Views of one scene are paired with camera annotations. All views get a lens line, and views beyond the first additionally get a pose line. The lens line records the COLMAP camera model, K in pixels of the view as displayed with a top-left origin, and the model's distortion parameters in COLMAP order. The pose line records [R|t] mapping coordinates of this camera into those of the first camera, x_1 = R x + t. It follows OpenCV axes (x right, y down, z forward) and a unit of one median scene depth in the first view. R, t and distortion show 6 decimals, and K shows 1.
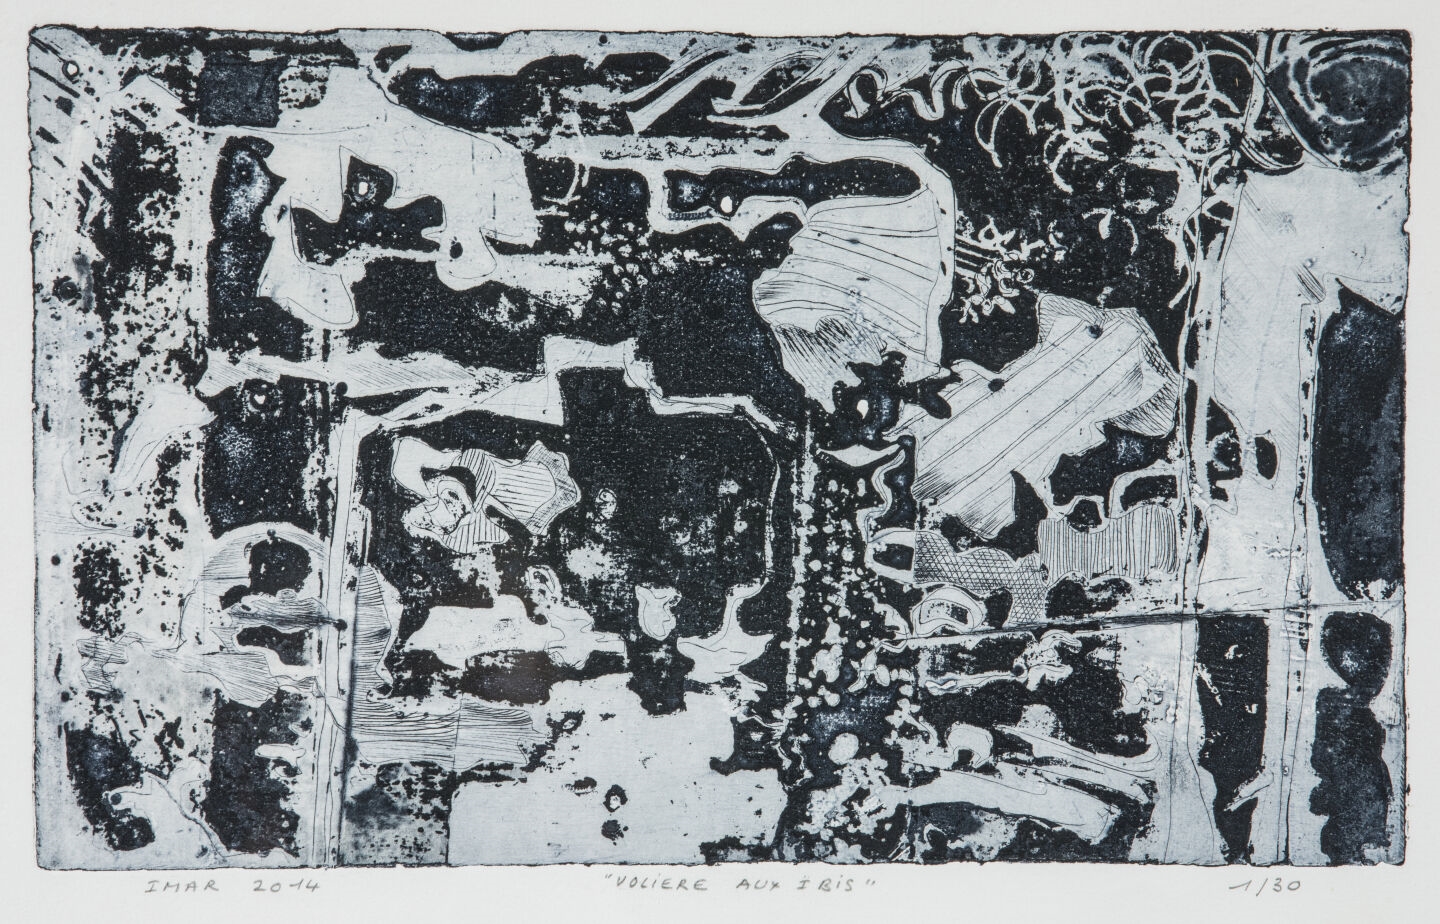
lens RADIAL K [[7684.4, 0, 723.1], [0, 7684.4, 466.7], [0, 0, 1]] dist [0.082610, 0.000000]
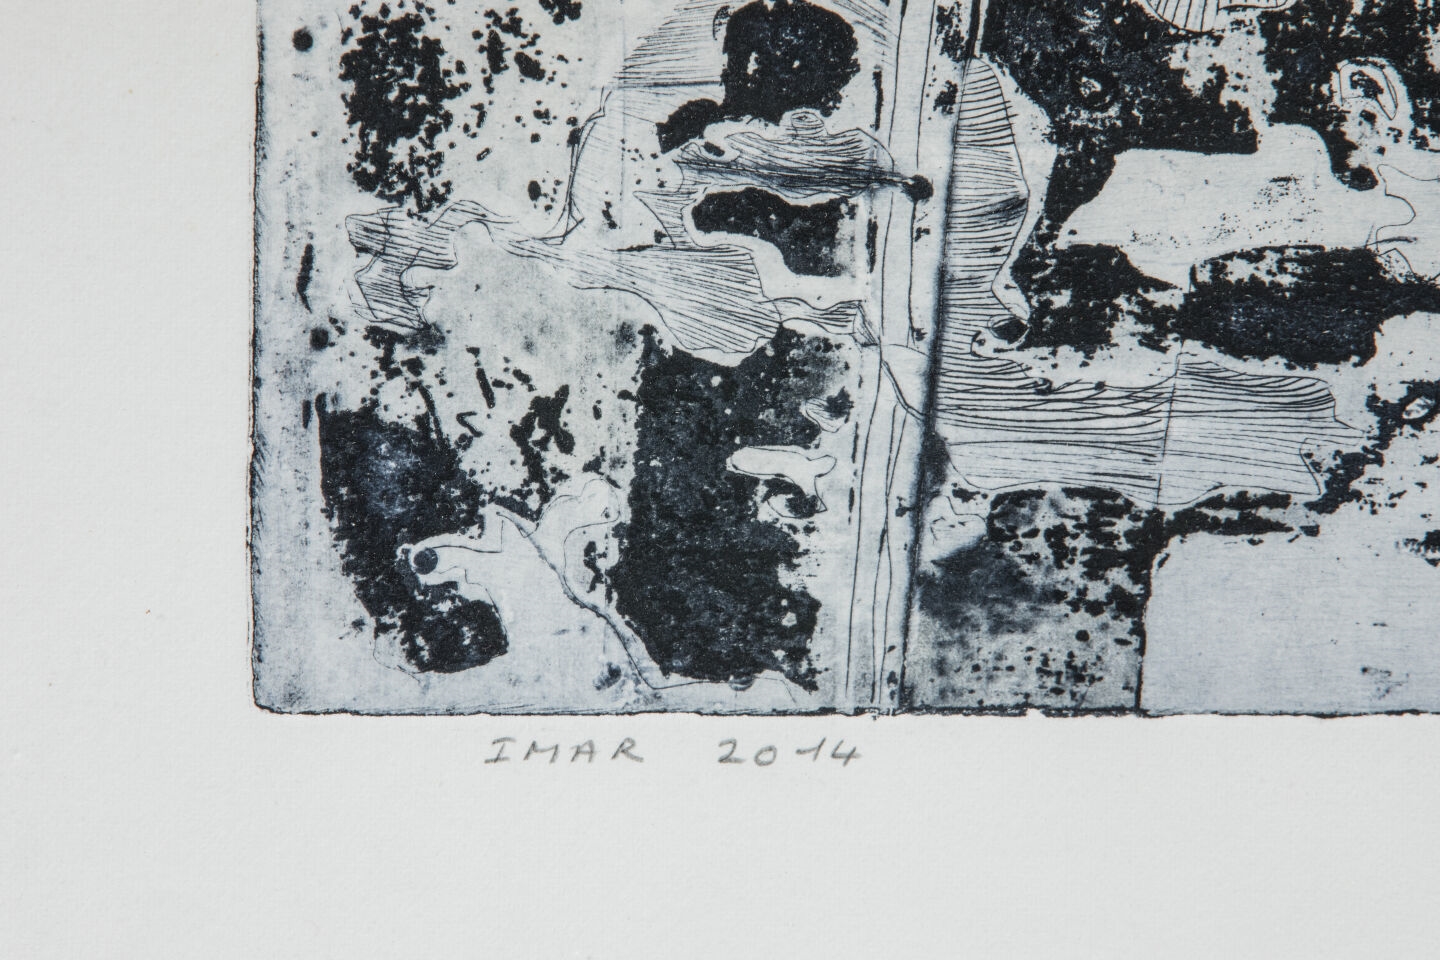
lens RADIAL K [[8354.3, 0, 715.3], [0, 8354.3, 473.4], [0, 0, 1]] dist [0.410337, 0.000000]
pose [[0.999778, 0.011767, -0.017475, -0.052932], [-0.011373, 0.999683, 0.022472, 0.026484], [0.017734, -0.022268, 0.999595, 0.497572]]
